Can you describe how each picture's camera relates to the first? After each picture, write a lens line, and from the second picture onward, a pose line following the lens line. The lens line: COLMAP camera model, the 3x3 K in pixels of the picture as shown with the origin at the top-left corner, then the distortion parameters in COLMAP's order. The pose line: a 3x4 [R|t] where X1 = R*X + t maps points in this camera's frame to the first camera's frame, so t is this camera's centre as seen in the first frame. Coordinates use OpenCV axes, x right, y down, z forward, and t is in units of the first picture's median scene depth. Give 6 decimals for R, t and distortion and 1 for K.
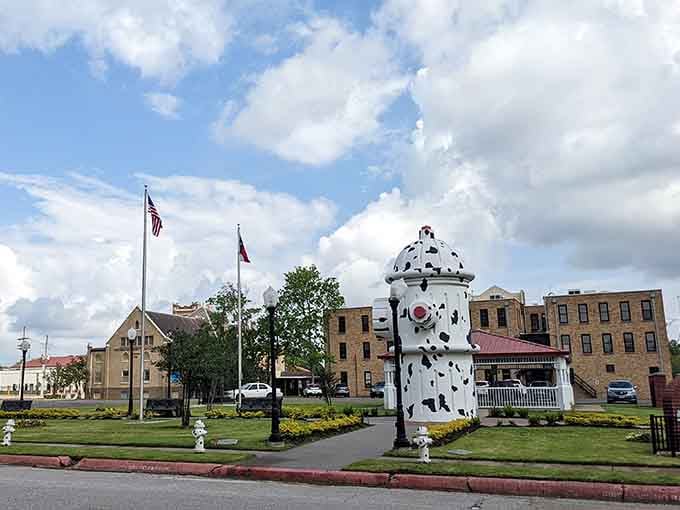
lens RADIAL K [[642.6, 0, 339.2], [0, 642.6, 256.6], [0, 0, 1]] dist [-0.002194, 0.000000]
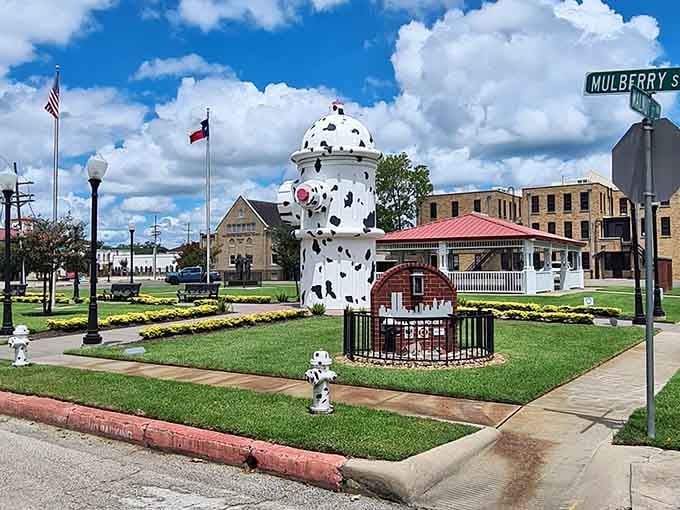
lens RADIAL K [[609.4, 0, 340.8], [0, 609.4, 253.7], [0, 0, 1]] dist [-0.001567, 0.000090]
pose [[0.990629, -0.004397, -0.136507, 0.292183], [0.028150, 0.984594, 0.172573, 0.019178], [0.133645, -0.174799, 0.975492, 0.125137]]
